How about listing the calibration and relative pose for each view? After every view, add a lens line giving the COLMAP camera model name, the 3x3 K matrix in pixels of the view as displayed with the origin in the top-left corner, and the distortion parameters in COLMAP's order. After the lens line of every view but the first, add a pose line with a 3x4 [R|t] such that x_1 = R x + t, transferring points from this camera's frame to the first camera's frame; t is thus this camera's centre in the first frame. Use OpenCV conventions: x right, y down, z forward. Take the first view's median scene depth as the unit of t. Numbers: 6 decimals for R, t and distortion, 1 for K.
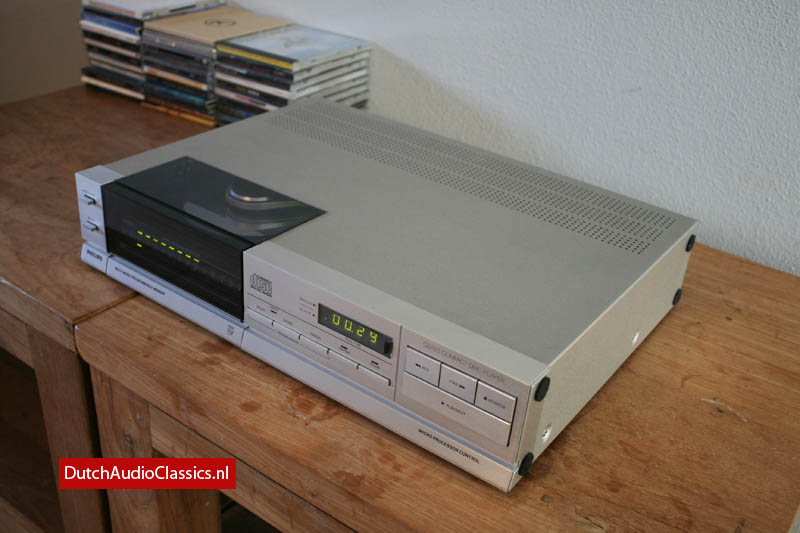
lens RADIAL K [[841.0, 0, 370.4], [0, 841.0, 261.5], [0, 0, 1]] dist [-0.090217, 0.000000]
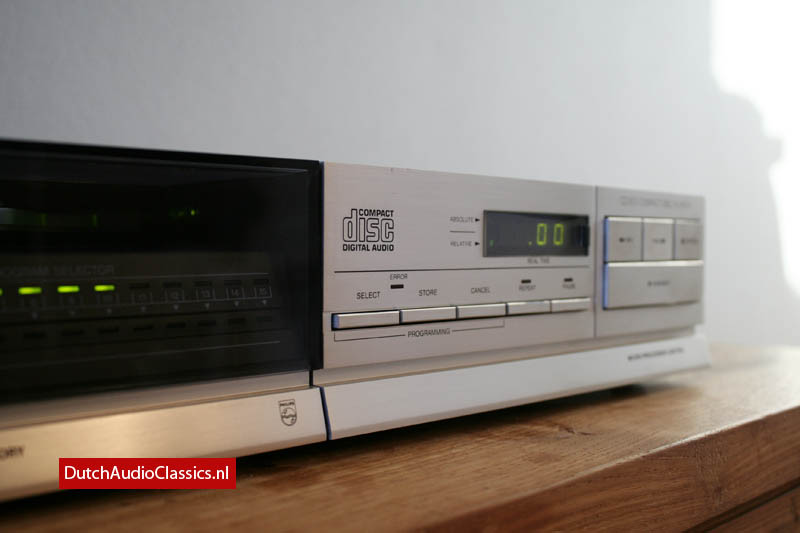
lens RADIAL K [[903.8, 0, 392.9], [0, 903.8, 270.7], [0, 0, 1]] dist [-0.084832, 0.000000]
pose [[0.173816, -0.089915, 0.980665, -0.465384], [0.487440, 0.873133, -0.006340, 0.044000], [-0.855681, 0.479118, 0.195592, 0.737360]]
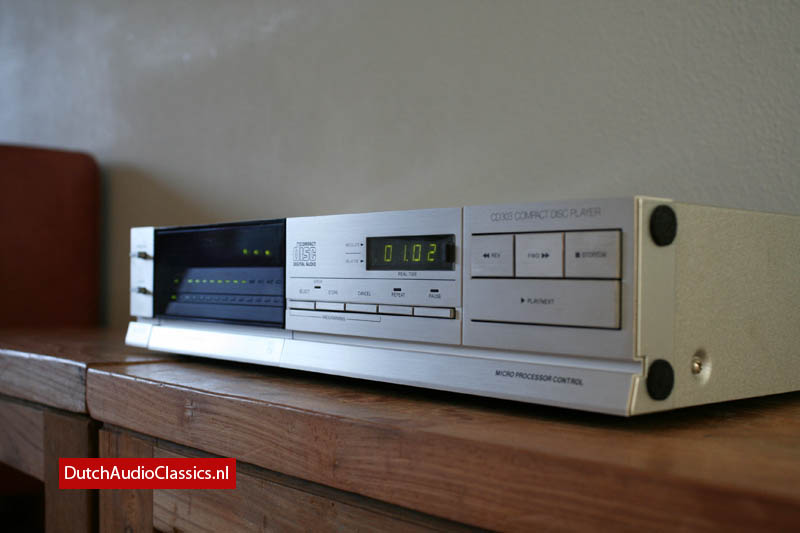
lens RADIAL K [[960.2, 0, 366.9], [0, 960.2, 263.5], [0, 0, 1]] dist [-0.089506, 0.000000]
pose [[0.969458, -0.058111, -0.238272, 0.105806], [-0.069981, 0.865592, -0.495835, 0.373406], [0.235060, 0.497366, 0.835089, 0.236900]]
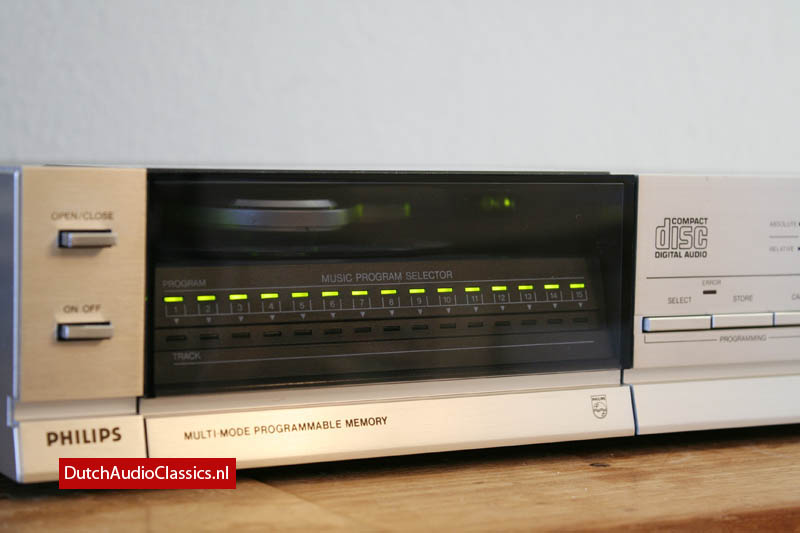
lens RADIAL K [[1777.2, 0, 402.6], [0, 1777.2, 268.0], [0, 0, 1]] dist [0.018958, 0.000000]
pose [[0.401581, -0.114210, 0.908674, -0.838209], [0.454167, 0.886430, -0.089301, 0.047337], [-0.795277, 0.448551, 0.407844, 0.602379]]
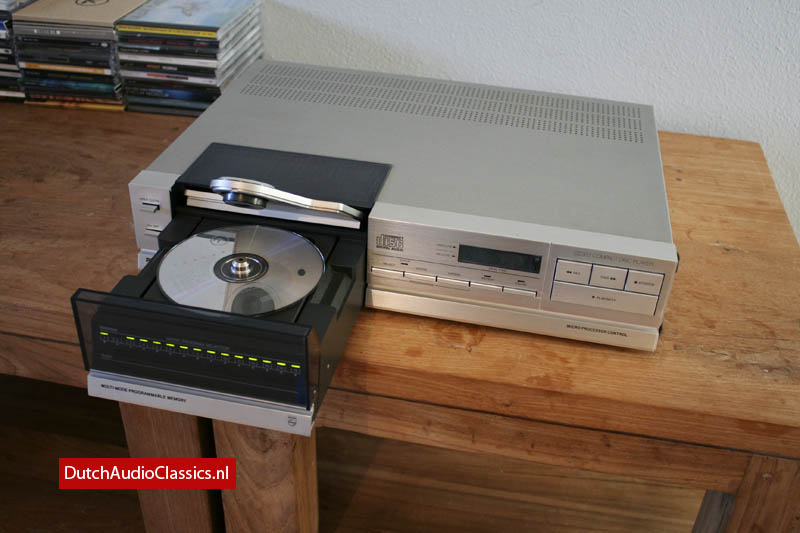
lens RADIAL K [[841.0, 0, 366.6], [0, 841.0, 267.6], [0, 0, 1]] dist [-0.090217, 0.000000]
pose [[0.910687, -0.260210, 0.320841, -0.413578], [0.227607, 0.964216, 0.135953, -0.076794], [-0.344736, -0.050785, 0.937325, -0.006655]]
